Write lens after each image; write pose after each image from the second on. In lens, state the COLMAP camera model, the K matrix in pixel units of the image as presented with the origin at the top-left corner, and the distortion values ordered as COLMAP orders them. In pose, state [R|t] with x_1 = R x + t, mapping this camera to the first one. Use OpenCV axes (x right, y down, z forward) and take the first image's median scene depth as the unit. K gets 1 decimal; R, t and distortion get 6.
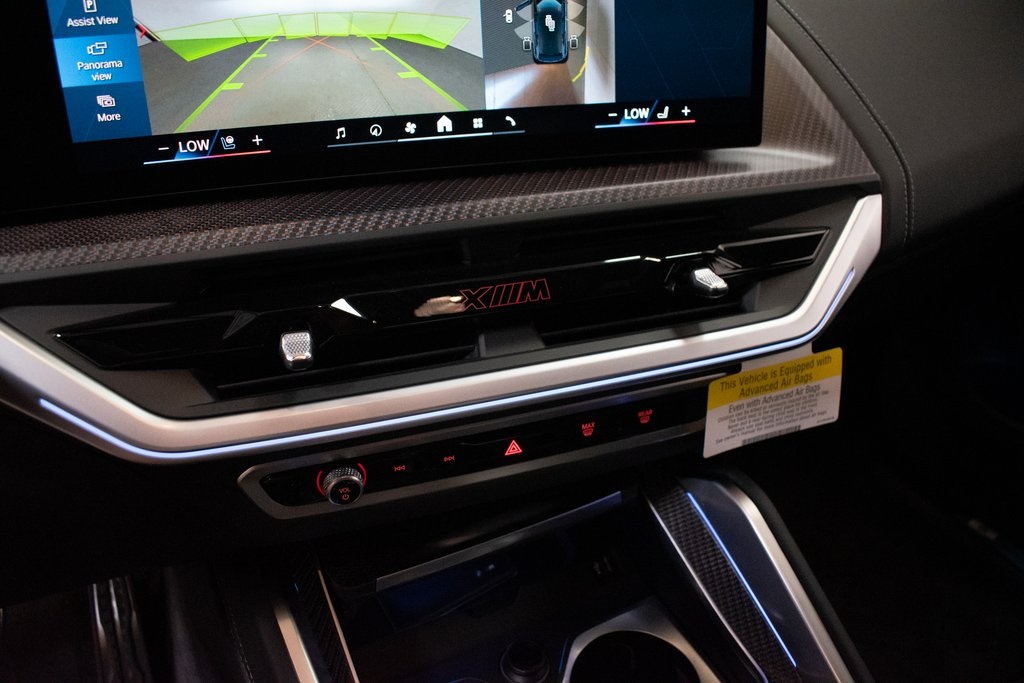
lens RADIAL K [[781.9, 0, 515.4], [0, 781.9, 331.6], [0, 0, 1]] dist [-0.109208, 0.029455]
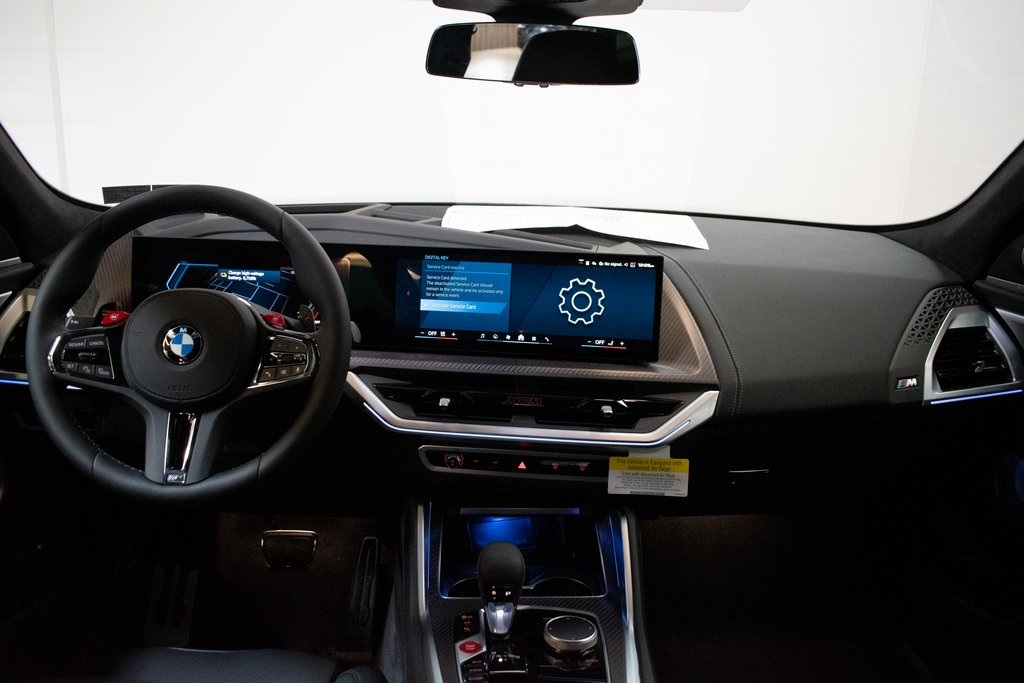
lens RADIAL K [[781.9, 0, 514.9], [0, 781.9, 336.2], [0, 0, 1]] dist [-0.109208, 0.029455]
pose [[0.903635, 0.105732, -0.415047, 0.959582], [-0.217319, 0.948230, -0.231585, 0.338126], [0.369074, 0.299466, 0.879832, -1.308067]]
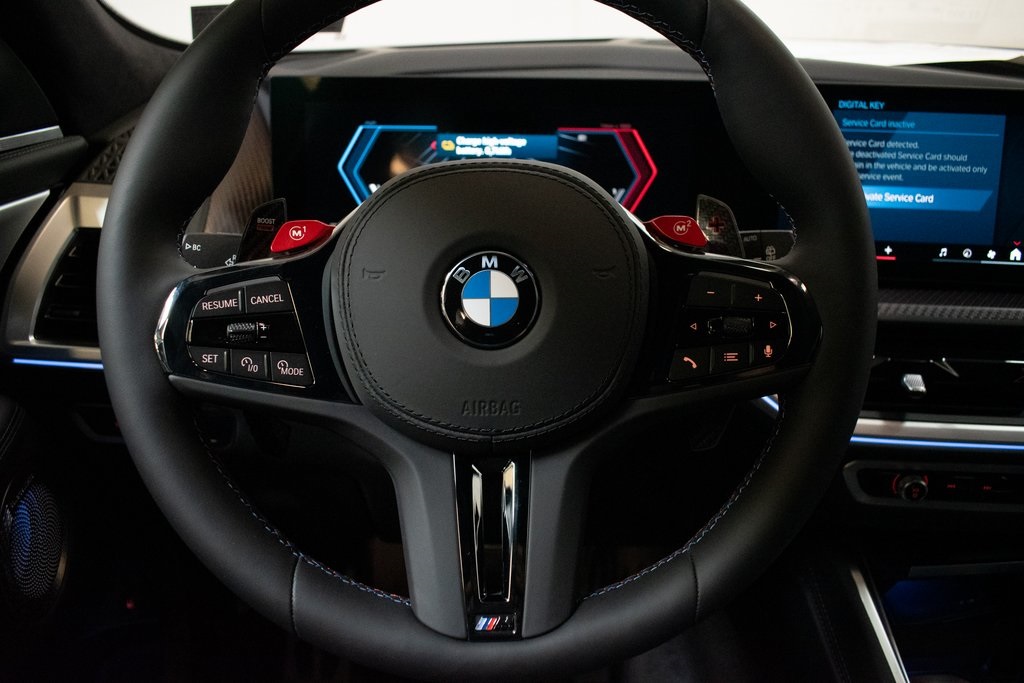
lens RADIAL K [[781.9, 0, 515.0], [0, 781.9, 335.7], [0, 0, 1]] dist [-0.109208, 0.029455]
pose [[0.889162, 0.139232, -0.435895, -0.280760], [-0.202232, 0.974075, -0.101388, 0.198386], [0.410478, 0.178303, 0.894268, -0.568648]]
